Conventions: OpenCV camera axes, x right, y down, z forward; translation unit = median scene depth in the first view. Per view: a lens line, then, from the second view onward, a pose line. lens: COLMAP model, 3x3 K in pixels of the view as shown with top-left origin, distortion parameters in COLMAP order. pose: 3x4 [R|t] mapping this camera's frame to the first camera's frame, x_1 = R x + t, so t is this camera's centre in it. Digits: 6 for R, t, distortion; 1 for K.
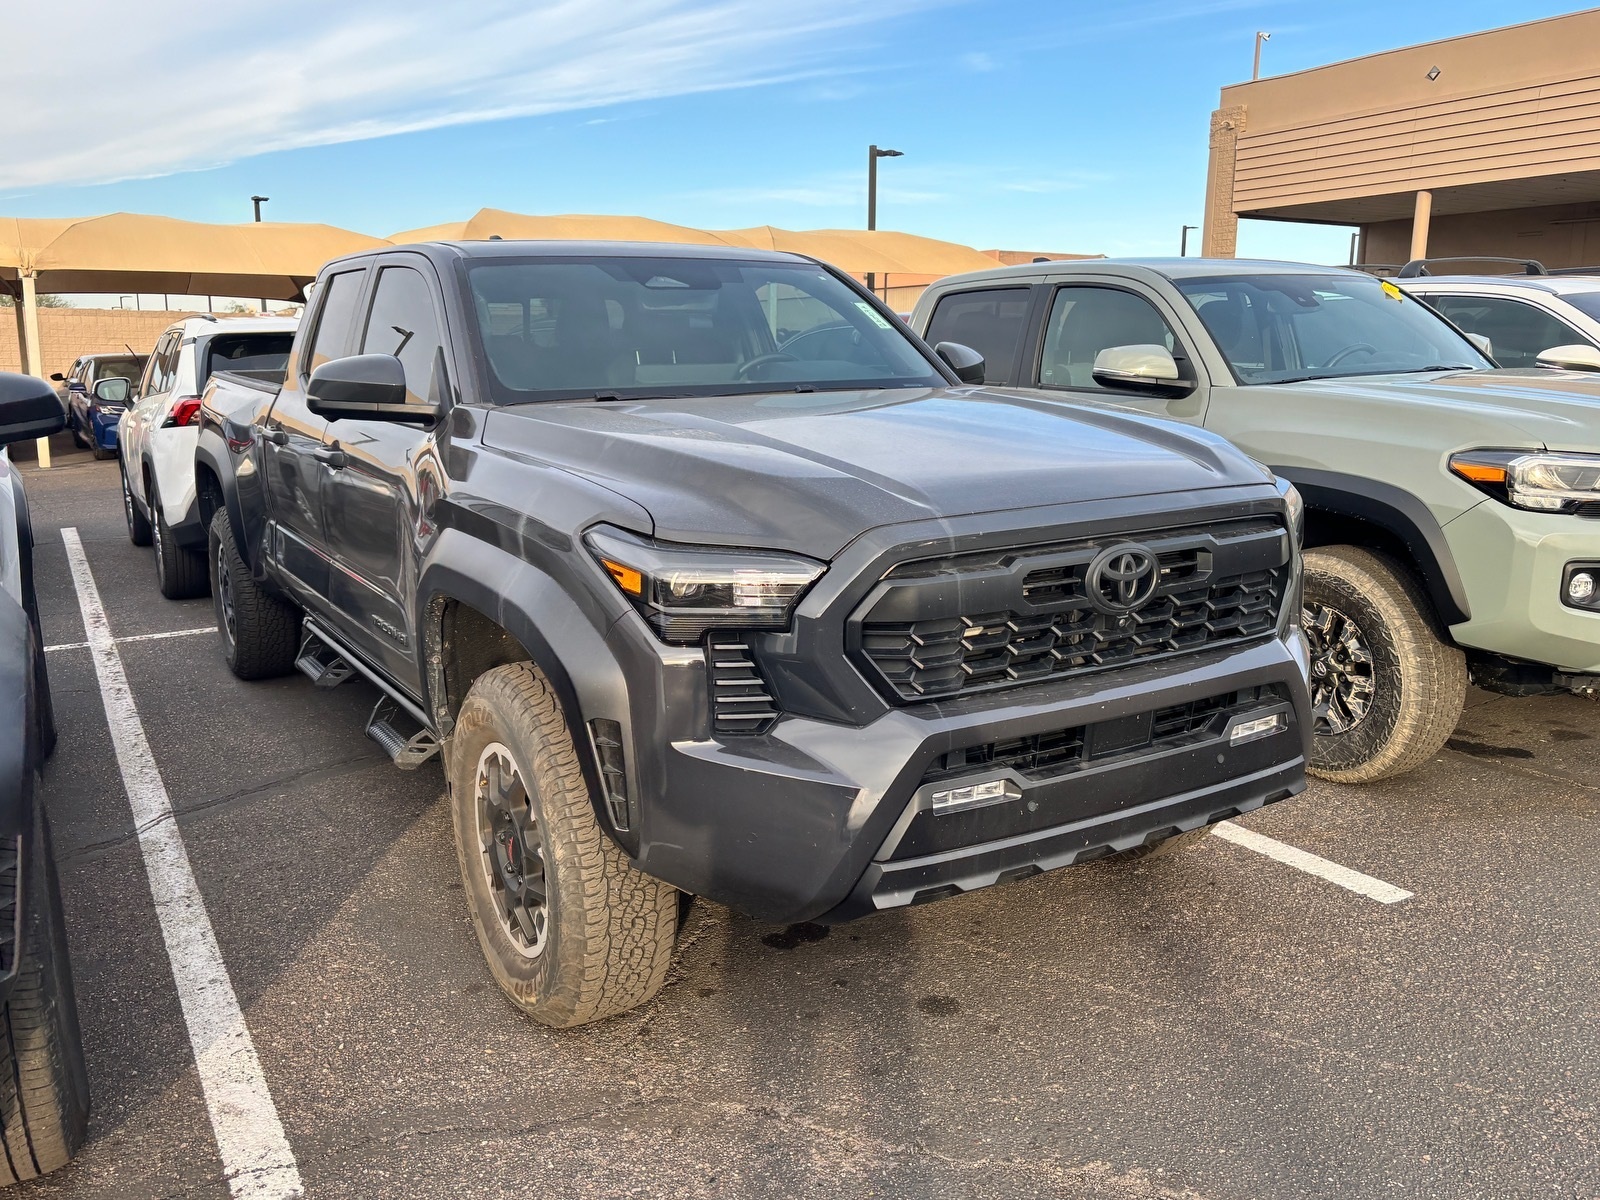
lens RADIAL K [[1297.8, 0, 796.7], [0, 1297.8, 593.8], [0, 0, 1]] dist [0.002311, 0.000378]
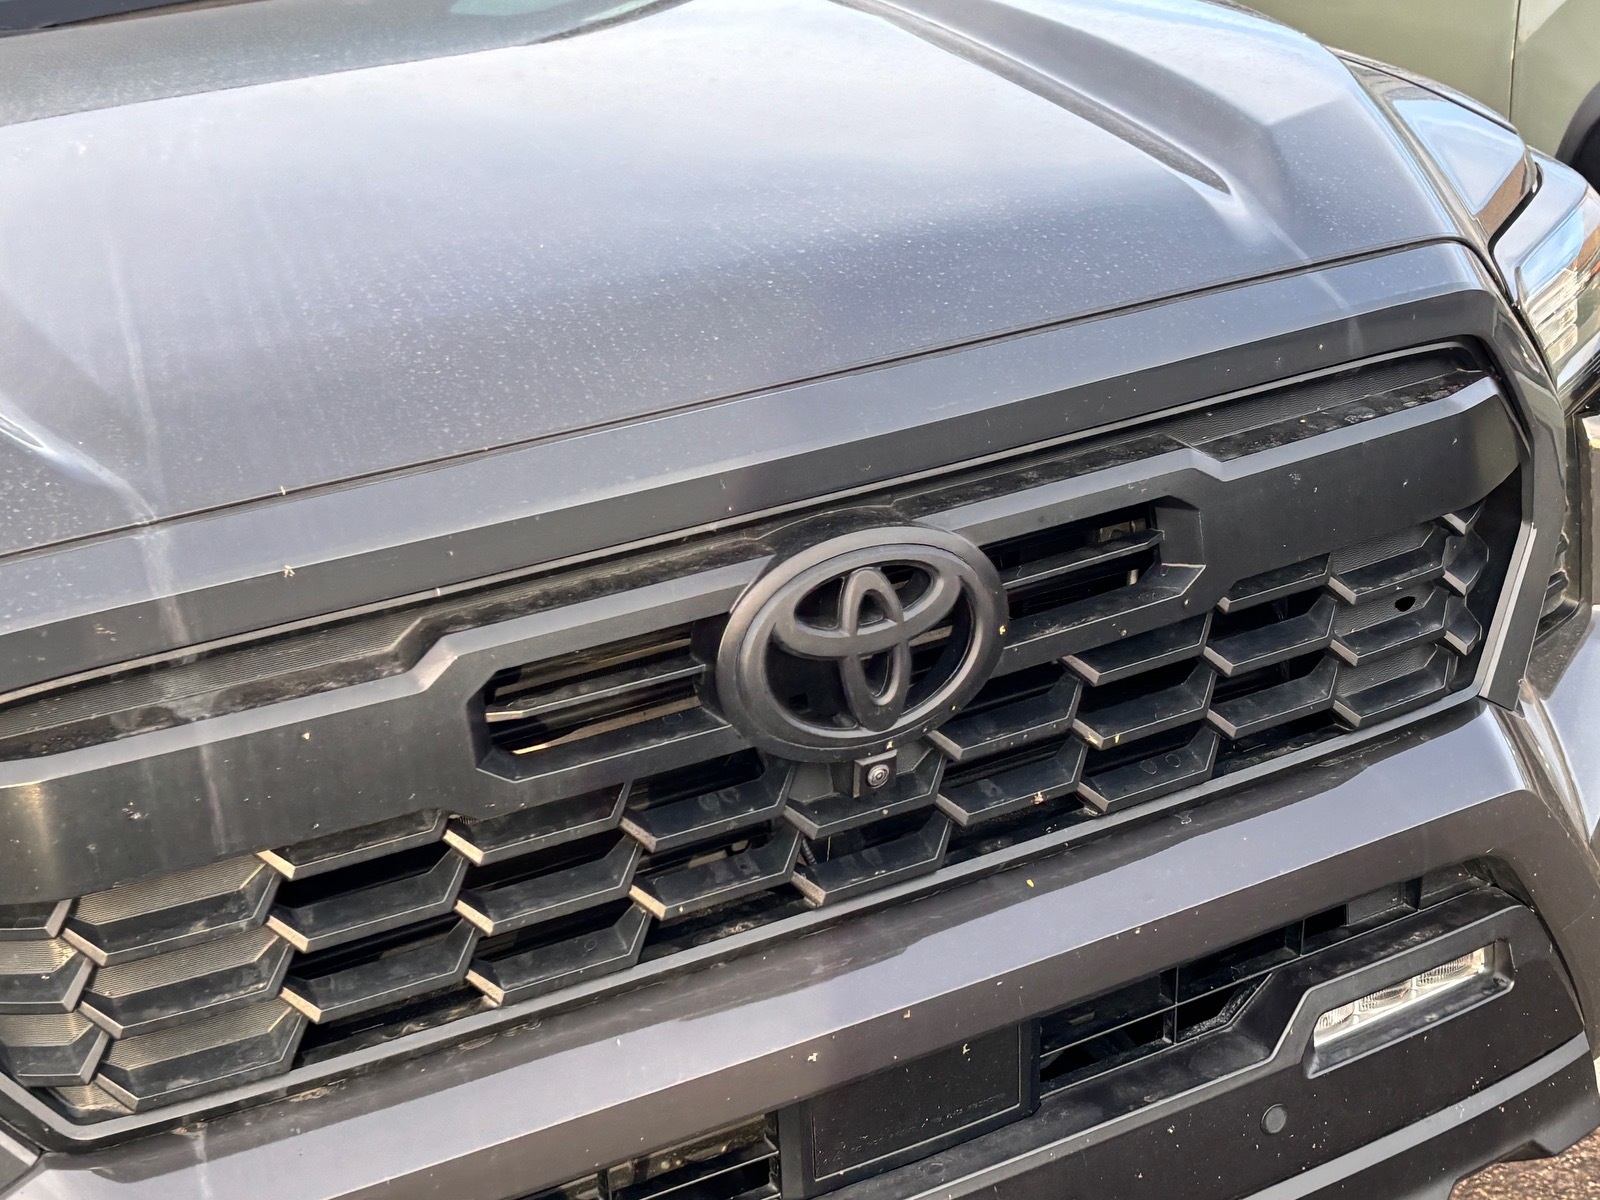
lens RADIAL K [[2362.4, 0, 801.1], [0, 2362.4, 602.7], [0, 0, 1]] dist [0.122934, 0.000000]
pose [[0.994504, -0.052185, -0.090770, 0.277380], [0.065143, 0.987104, 0.146226, -0.100219], [0.081968, -0.151335, 0.985078, 0.430133]]
